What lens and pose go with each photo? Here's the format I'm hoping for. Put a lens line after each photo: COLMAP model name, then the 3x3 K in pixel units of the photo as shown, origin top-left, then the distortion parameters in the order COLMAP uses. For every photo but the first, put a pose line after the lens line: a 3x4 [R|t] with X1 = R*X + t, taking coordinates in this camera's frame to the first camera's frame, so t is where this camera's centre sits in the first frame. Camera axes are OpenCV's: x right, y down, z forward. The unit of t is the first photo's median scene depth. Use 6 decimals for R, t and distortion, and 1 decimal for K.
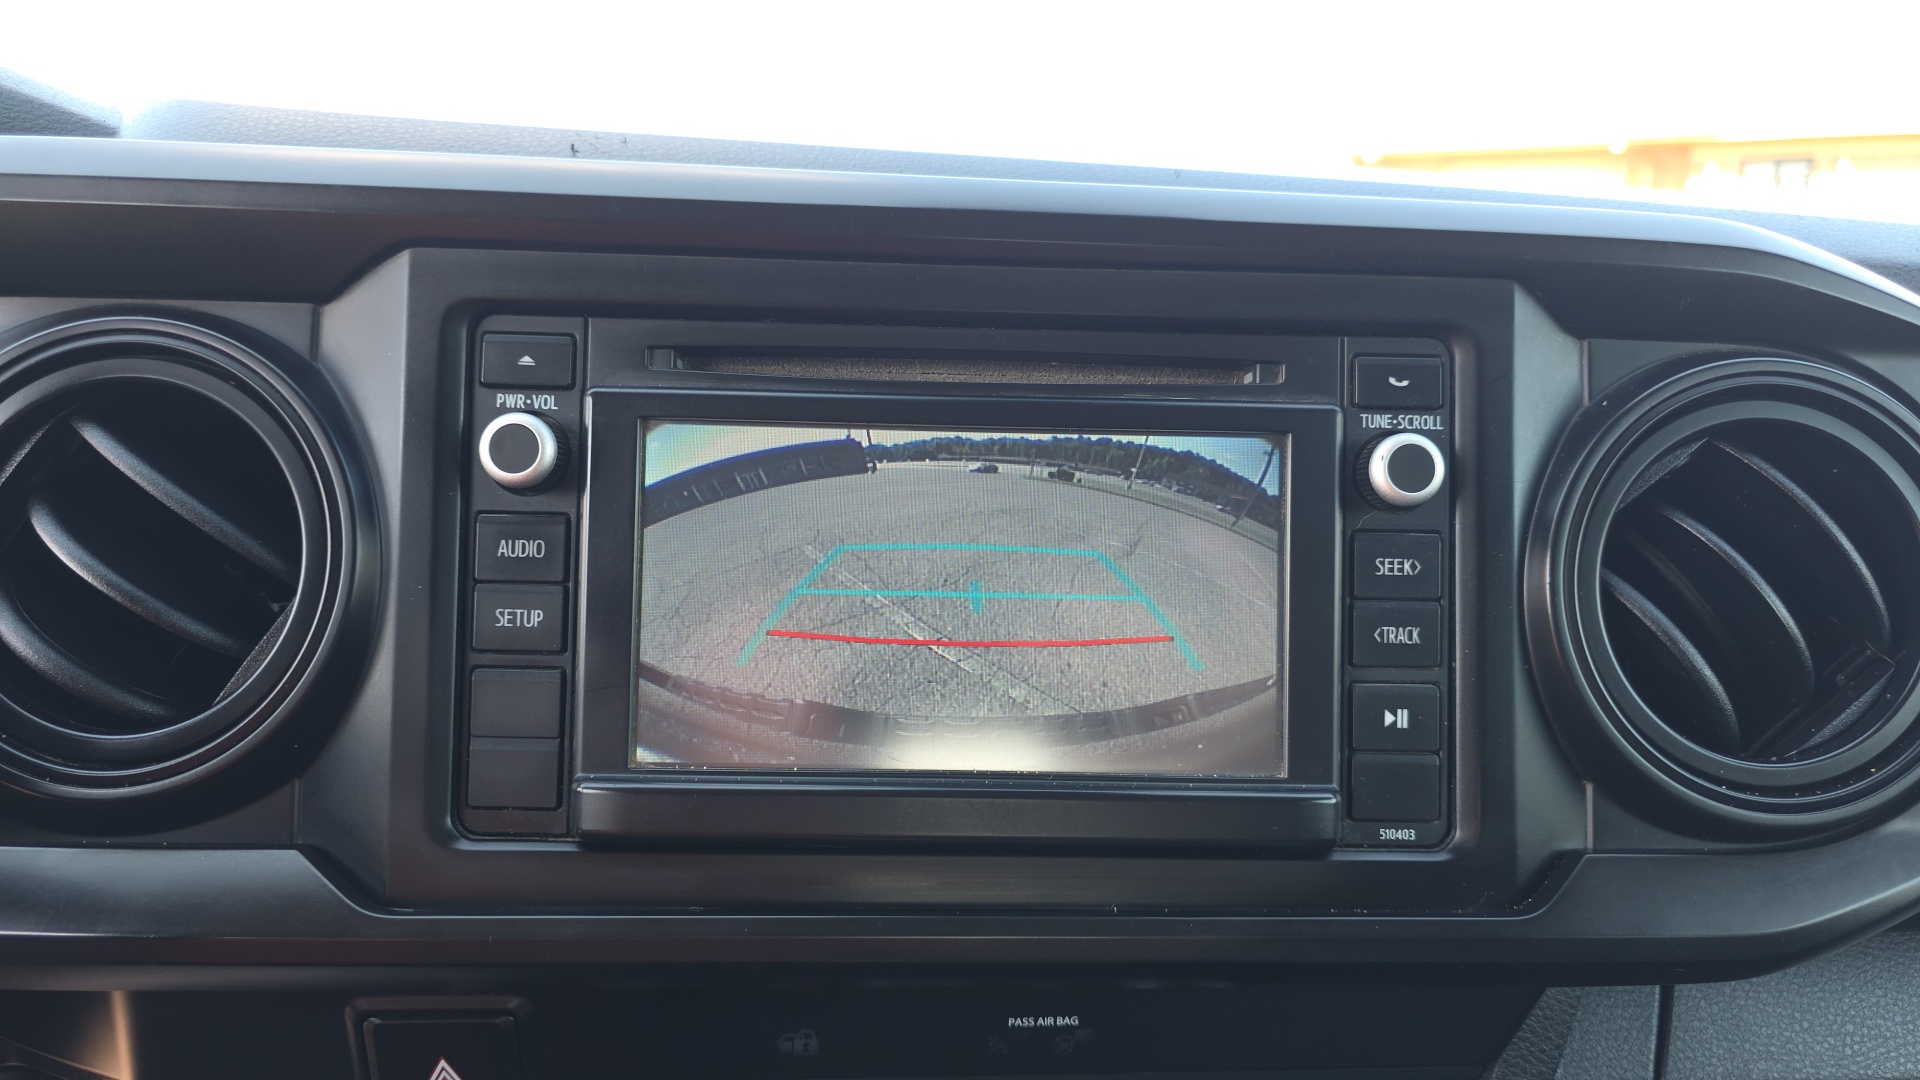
lens RADIAL K [[1328.1, 0, 956.0], [0, 1328.1, 537.7], [0, 0, 1]] dist [0.029909, -0.039648]
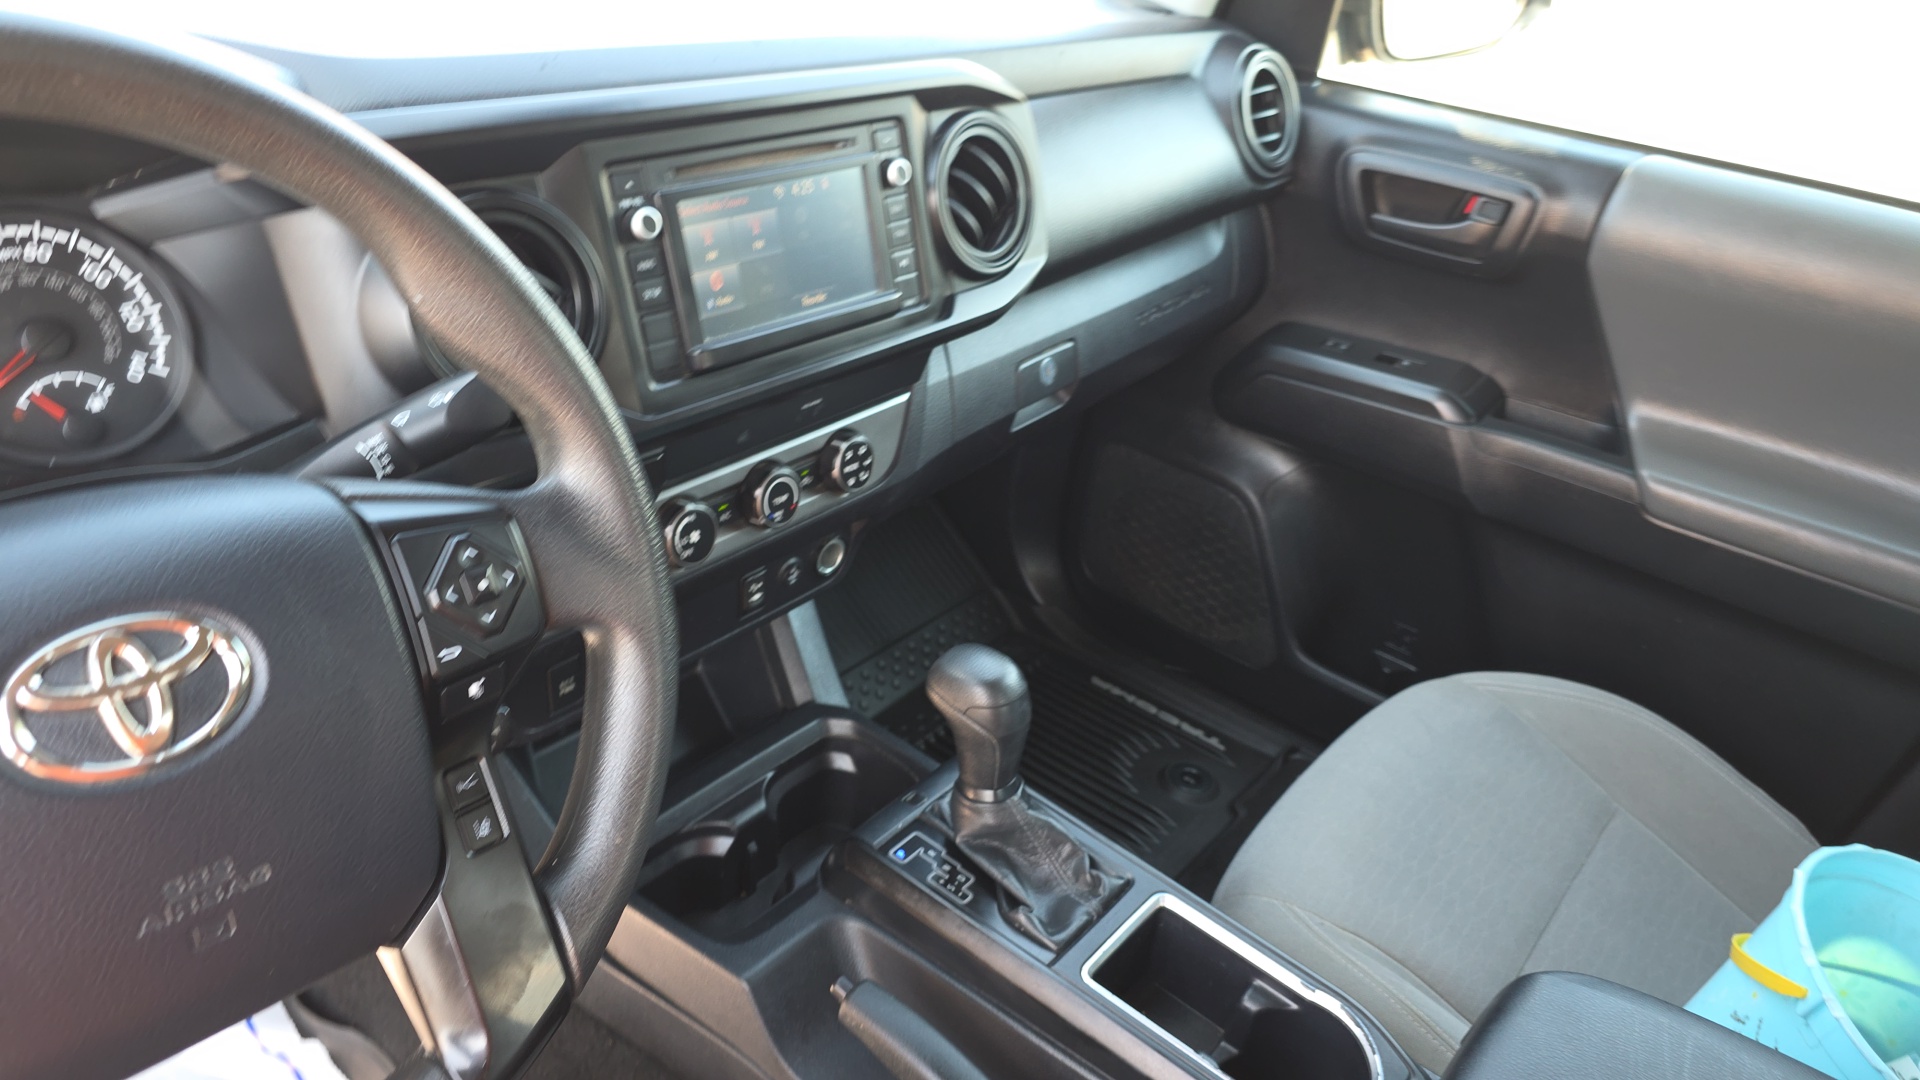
lens RADIAL K [[1328.1, 0, 994.8], [0, 1328.1, 560.1], [0, 0, 1]] dist [0.029909, -0.039648]
pose [[0.653456, -0.351939, 0.670175, -1.692638], [0.100313, 0.917798, 0.384167, -0.359908], [-0.750289, -0.183809, 0.635044, -1.099151]]
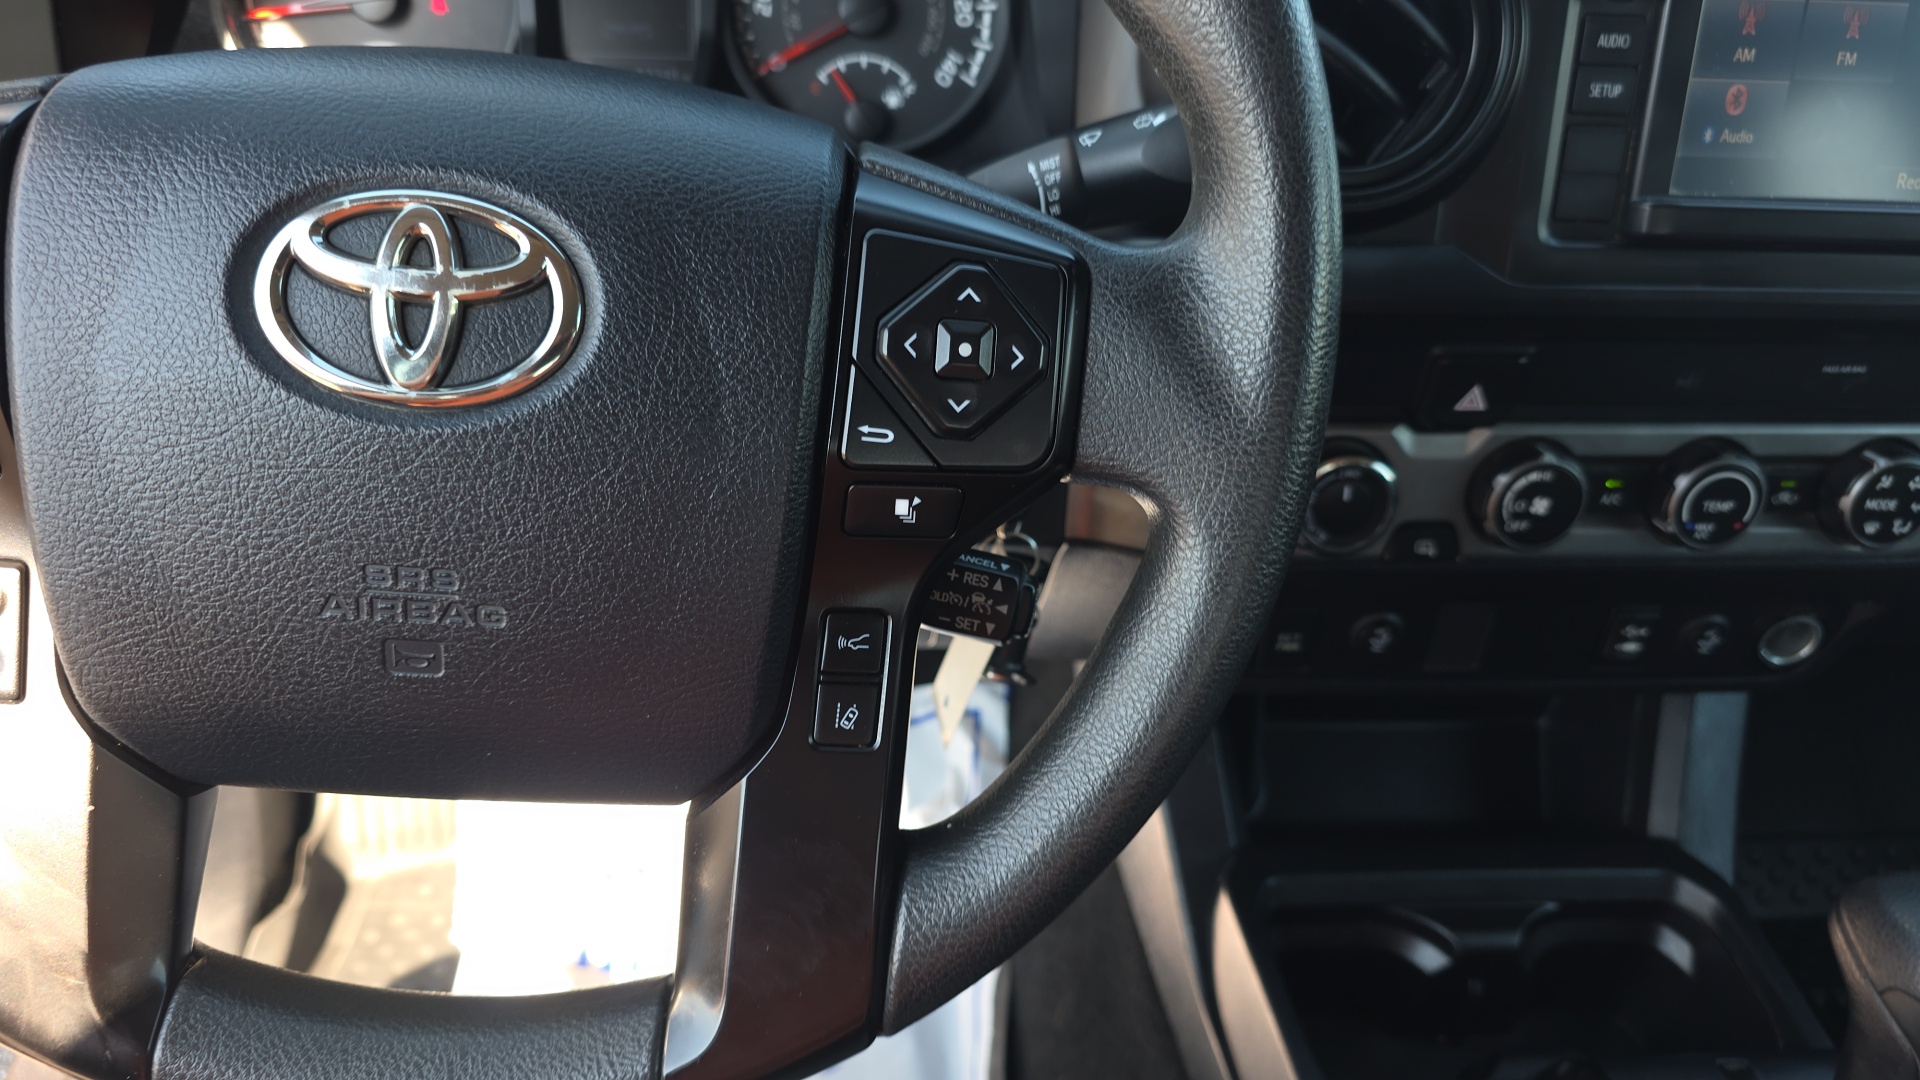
lens RADIAL K [[1328.1, 0, 961.2], [0, 1328.1, 548.4], [0, 0, 1]] dist [0.029909, -0.039648]
pose [[0.999970, 0.007511, 0.001657, -1.022488], [-0.007623, 0.939126, 0.343489, 0.032778], [0.001024, -0.343491, 0.939155, -0.568693]]
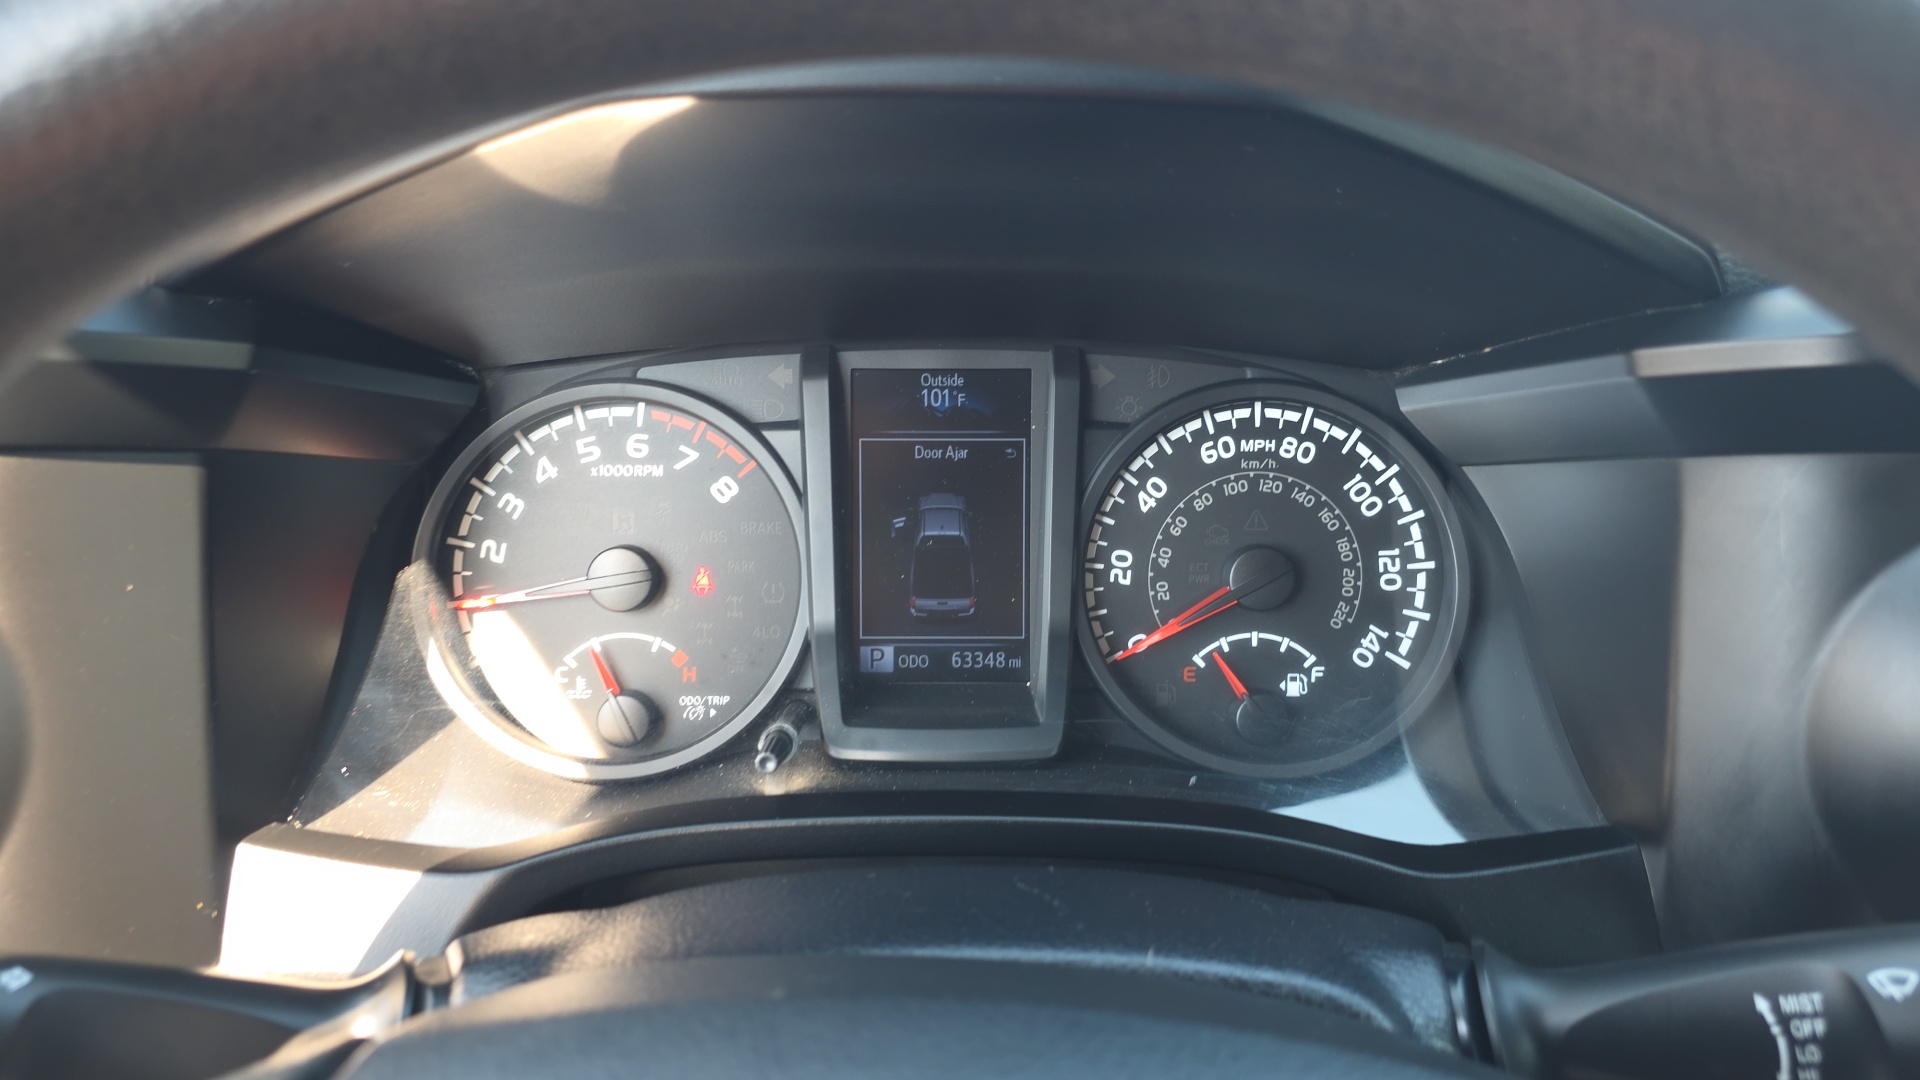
lens RADIAL K [[1359.9, 0, 924.7], [0, 1359.9, 571.0], [0, 0, 1]] dist [0.018729, -0.043085]
pose [[0.995422, -0.004505, -0.095473, -1.358333], [0.018258, 0.989456, 0.143679, -0.238366], [0.093819, -0.144764, 0.985008, -0.019694]]
